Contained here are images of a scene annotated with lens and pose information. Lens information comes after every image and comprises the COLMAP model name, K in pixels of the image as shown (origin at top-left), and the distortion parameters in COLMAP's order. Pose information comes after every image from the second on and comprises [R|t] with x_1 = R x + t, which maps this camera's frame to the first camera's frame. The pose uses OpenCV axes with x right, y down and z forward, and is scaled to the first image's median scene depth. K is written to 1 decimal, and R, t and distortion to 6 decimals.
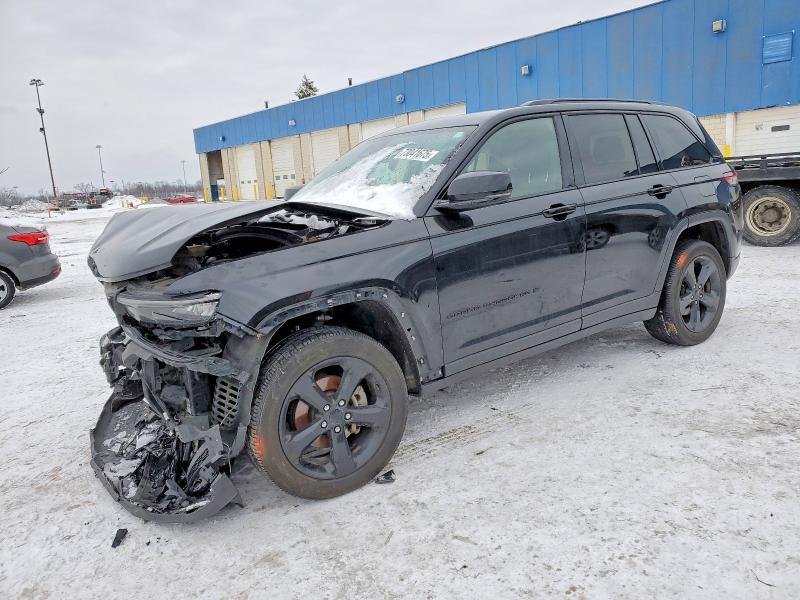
lens RADIAL K [[621.5, 0, 391.1], [0, 621.5, 297.7], [0, 0, 1]] dist [0.004999, 0.004282]
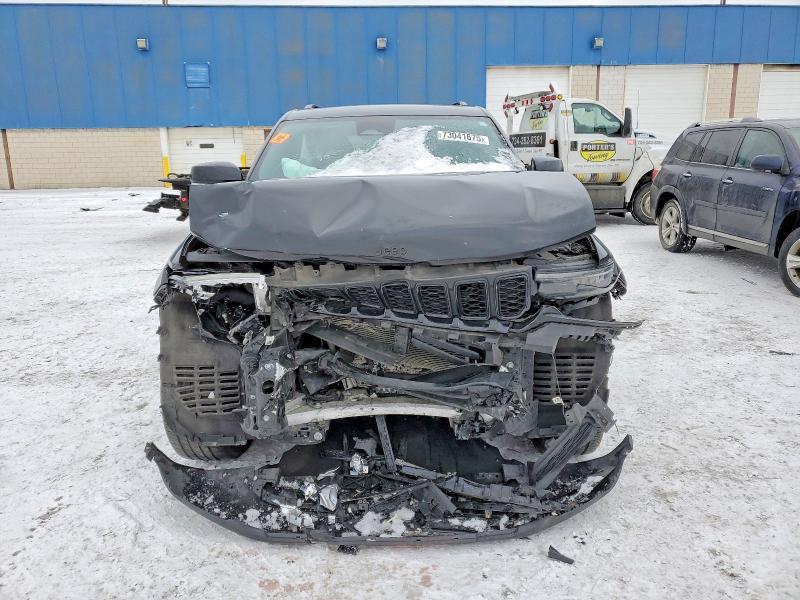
lens RADIAL K [[621.5, 0, 391.1], [0, 621.5, 297.7], [0, 0, 1]] dist [0.004999, 0.004282]
pose [[0.578860, -0.110792, 0.807865, -0.137637], [0.126543, 0.990930, 0.045226, -0.003421], [-0.805549, 0.076050, 0.587629, 0.074802]]
